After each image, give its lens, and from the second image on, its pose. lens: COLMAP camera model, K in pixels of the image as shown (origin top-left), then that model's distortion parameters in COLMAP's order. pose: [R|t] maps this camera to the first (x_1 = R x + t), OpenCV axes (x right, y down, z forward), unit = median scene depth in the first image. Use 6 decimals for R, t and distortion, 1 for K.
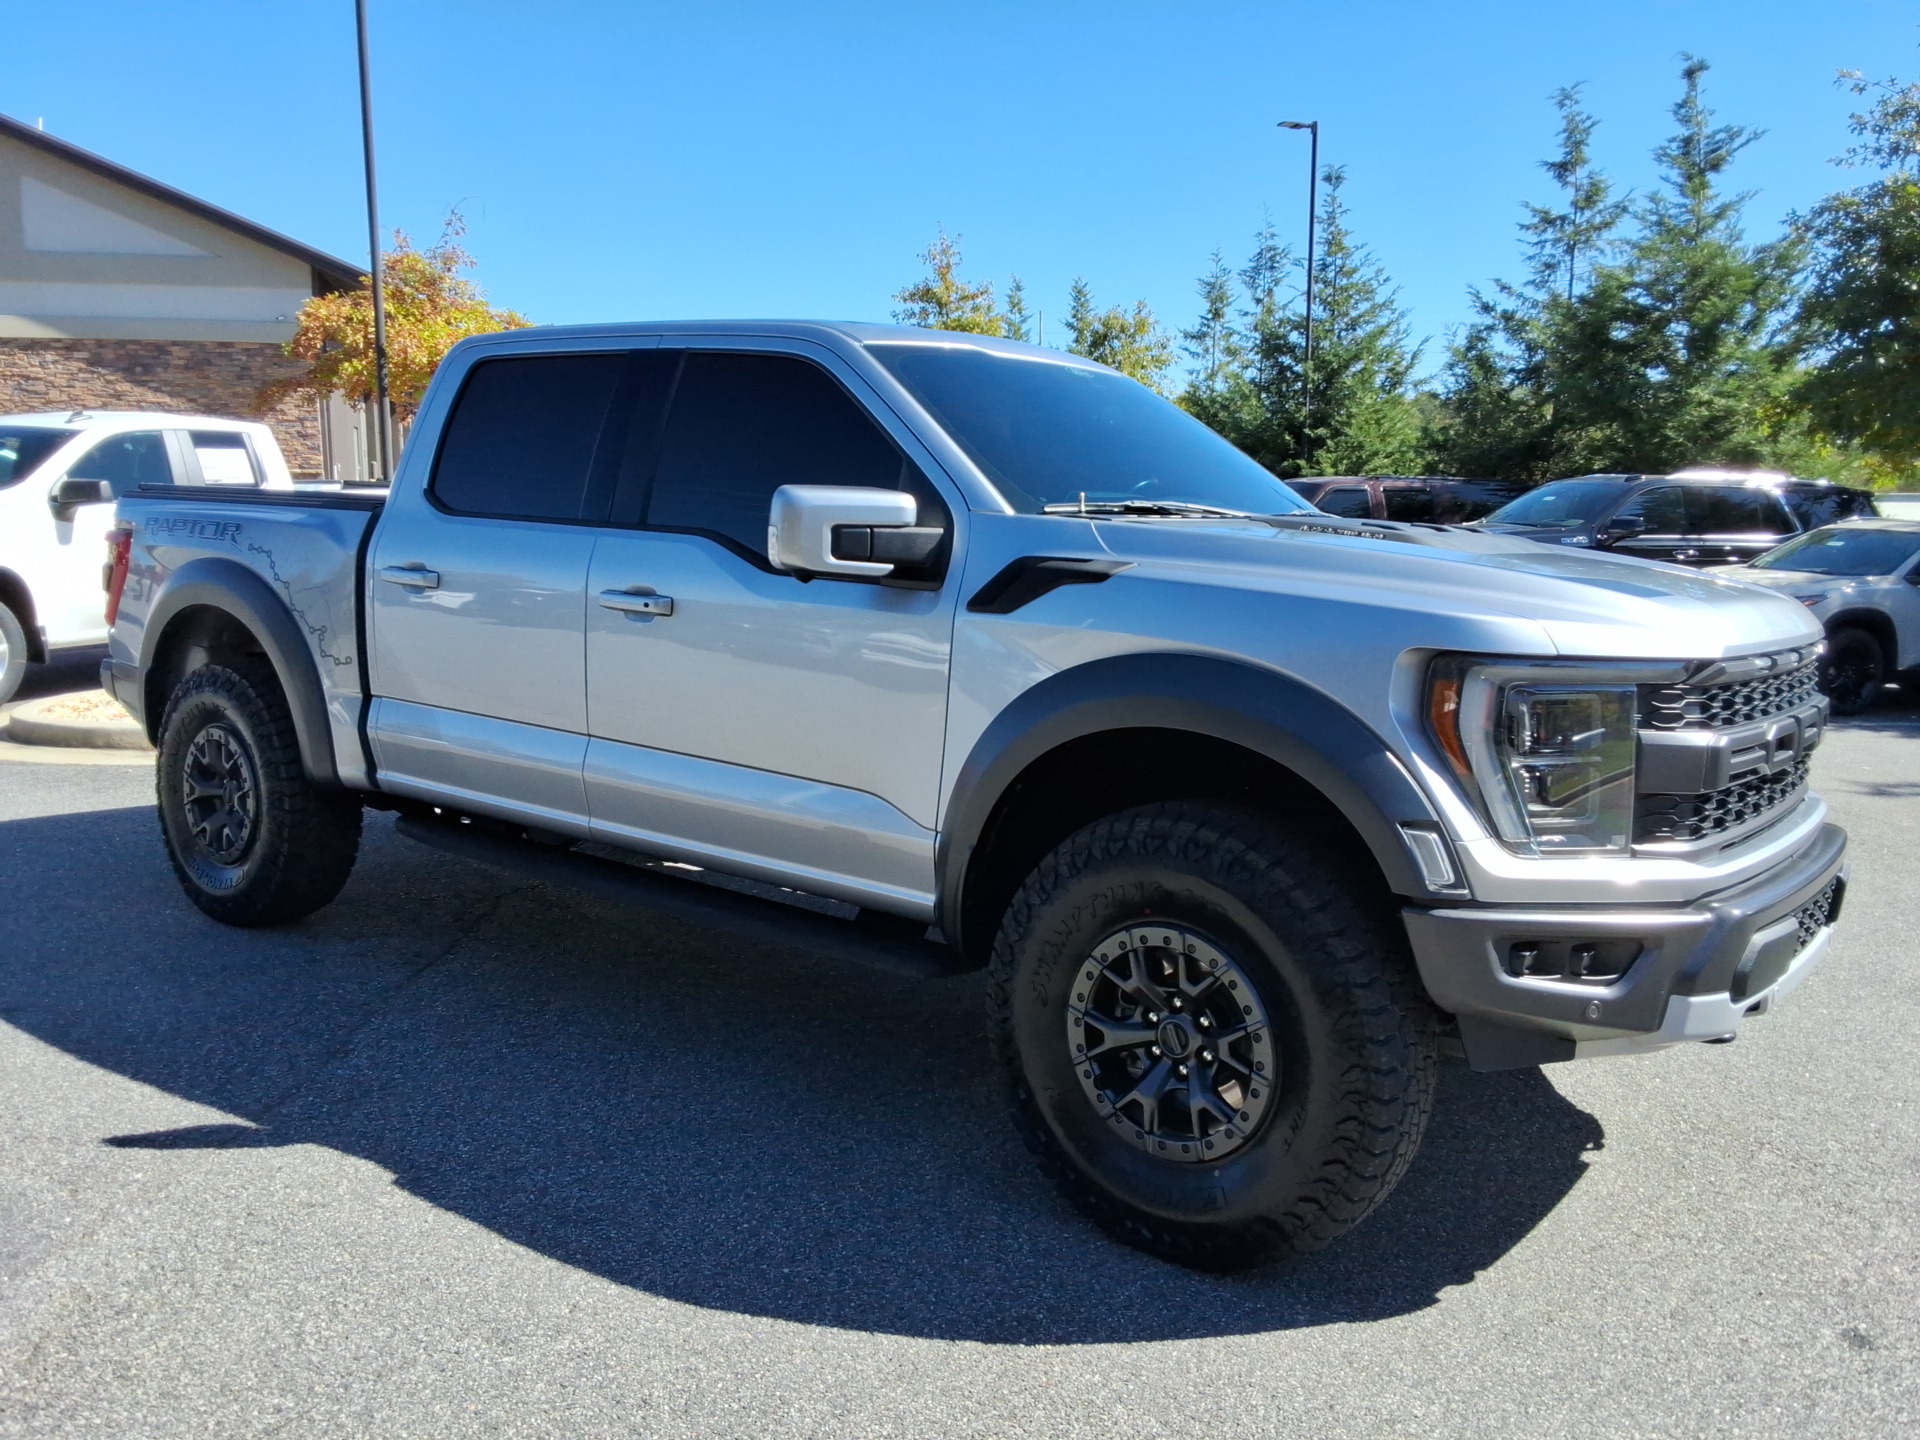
lens RADIAL K [[1524.3, 0, 953.8], [0, 1524.3, 726.7], [0, 0, 1]] dist [0.072317, -0.113244]
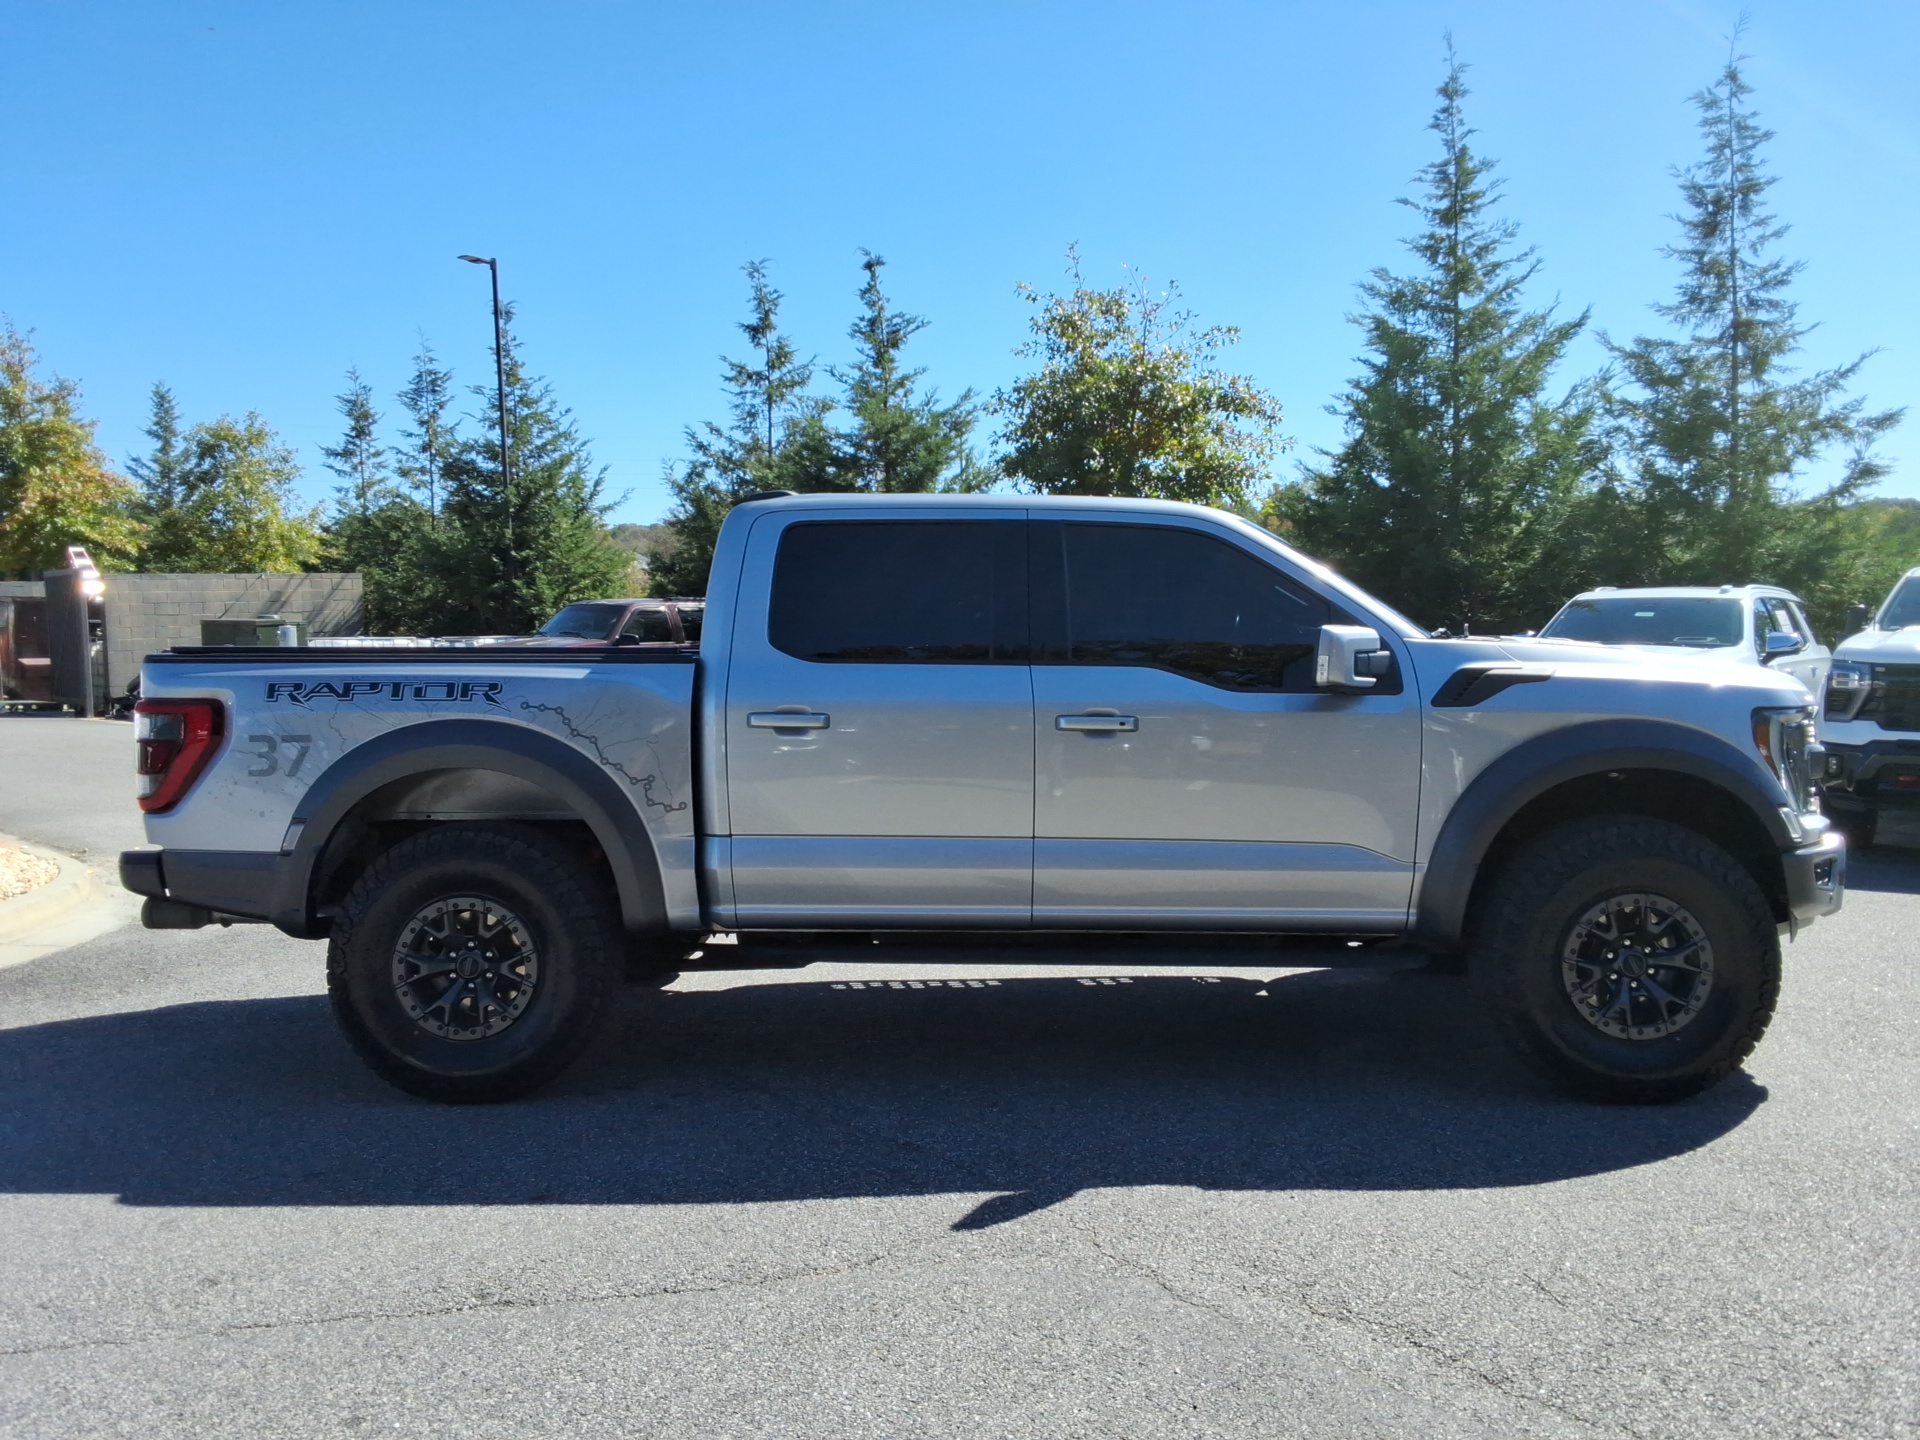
lens RADIAL K [[1524.3, 0, 979.0], [0, 1524.3, 715.4], [0, 0, 1]] dist [0.072317, -0.113244]
pose [[0.807681, -0.061479, 0.586405, -0.155261], [0.108844, 0.993003, -0.045809, -0.006426], [-0.579486, 0.100826, 0.808722, 0.006713]]
